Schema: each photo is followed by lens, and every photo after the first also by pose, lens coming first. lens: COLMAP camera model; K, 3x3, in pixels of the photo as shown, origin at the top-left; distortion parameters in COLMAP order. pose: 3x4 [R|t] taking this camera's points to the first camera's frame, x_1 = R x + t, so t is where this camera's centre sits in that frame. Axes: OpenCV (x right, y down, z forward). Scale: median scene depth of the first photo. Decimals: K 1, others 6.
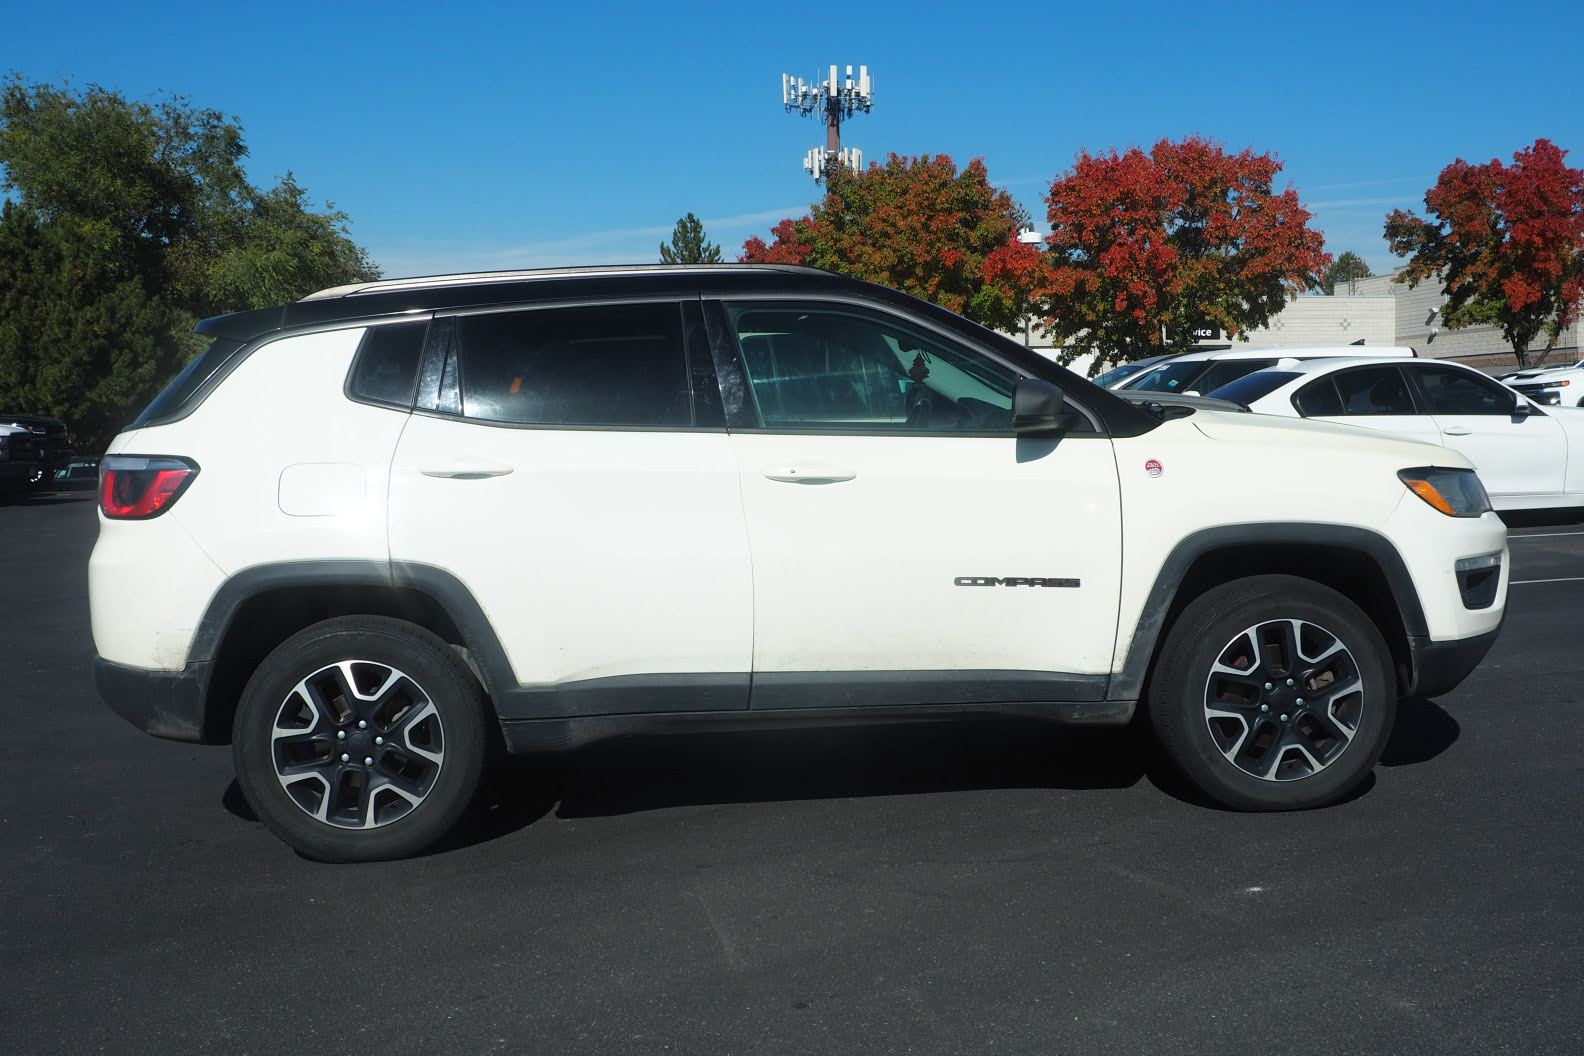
lens RADIAL K [[1766.3, 0, 792.0], [0, 1766.3, 528.0], [0, 0, 1]] dist [-0.002253, -0.009608]
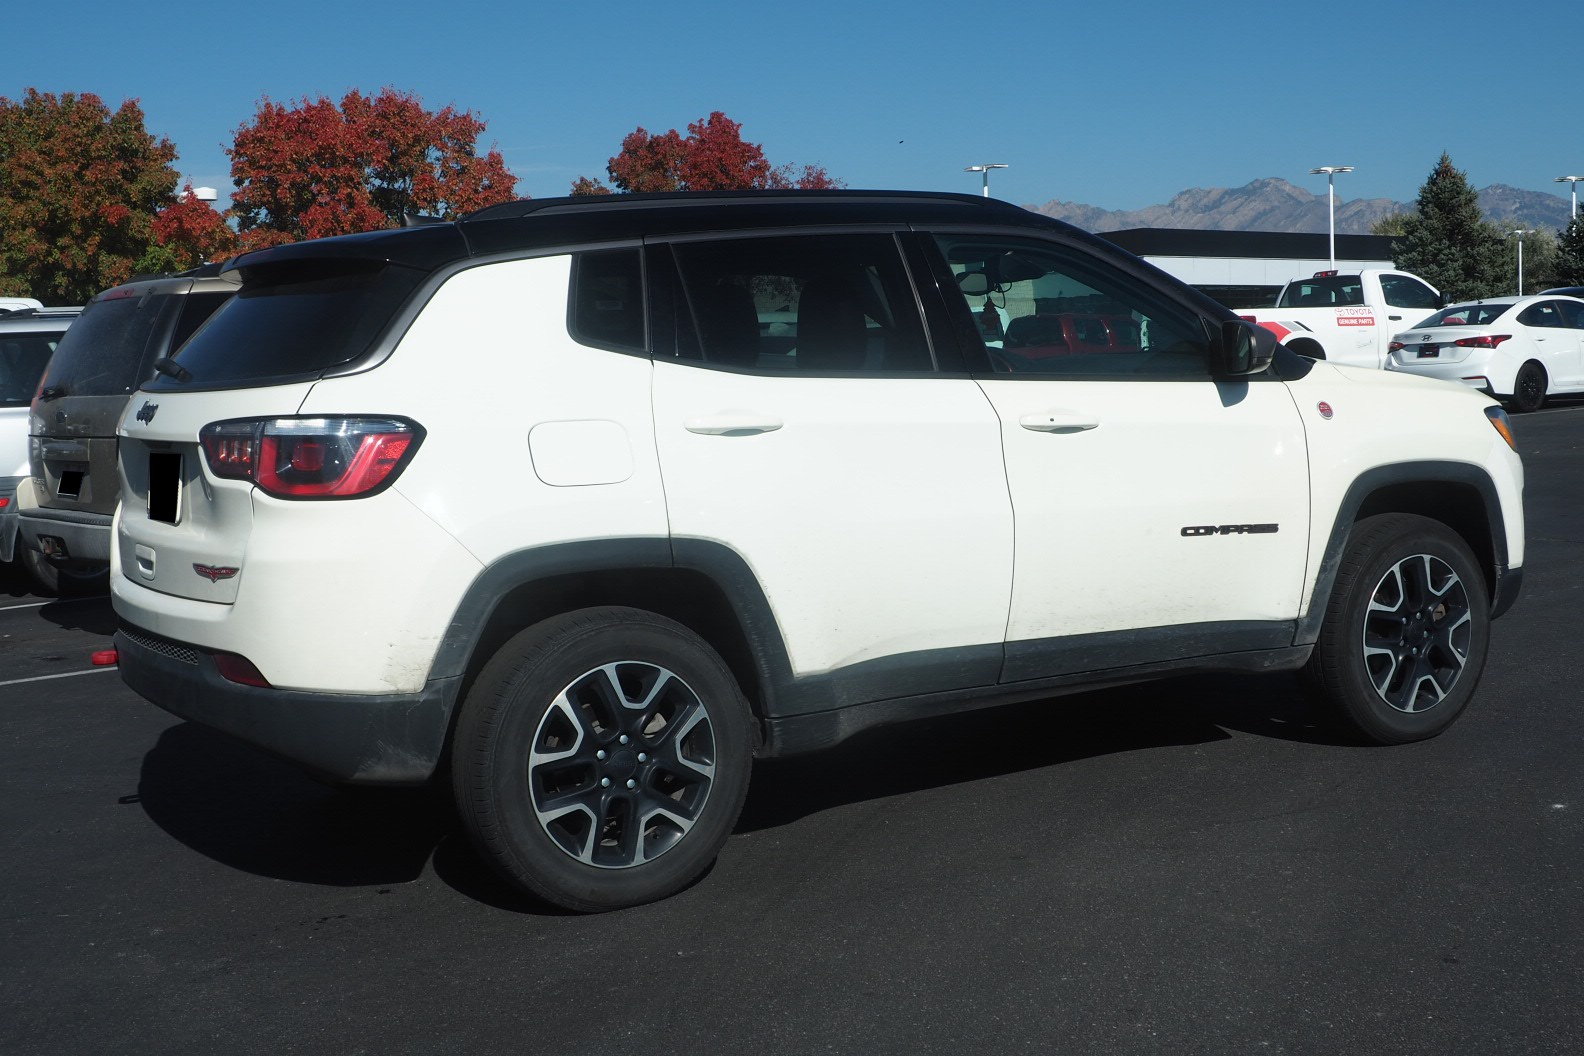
lens RADIAL K [[1918.7, 0, 792.0], [0, 1918.7, 528.0], [0, 0, 1]] dist [0.003253, -0.013068]
pose [[0.889381, -0.044941, 0.454952, -0.552153], [0.042655, 0.998973, 0.015294, 0.003193], [-0.455172, 0.005803, 0.890385, 0.167139]]
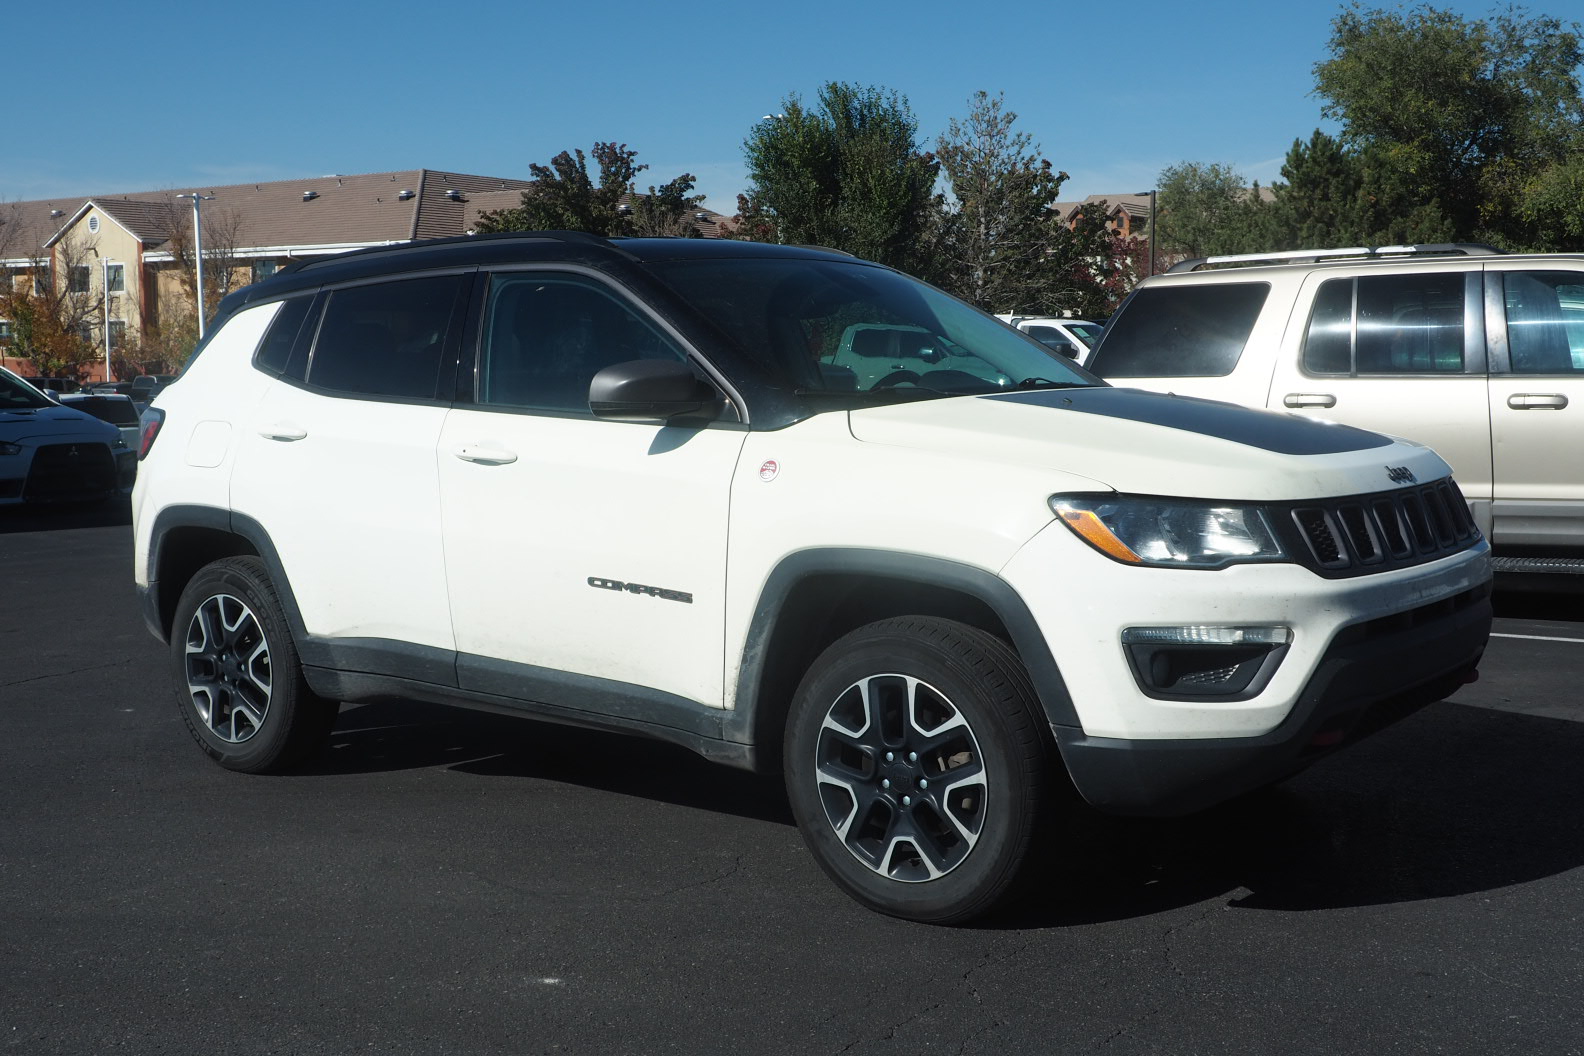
lens RADIAL K [[1766.3, 0, 792.0], [0, 1766.3, 528.0], [0, 0, 1]] dist [-0.002253, -0.009608]
pose [[0.723952, 0.083876, -0.684733, 0.764478], [-0.053236, 0.996414, 0.065771, -0.060390], [0.687793, -0.011162, 0.725821, 0.403535]]
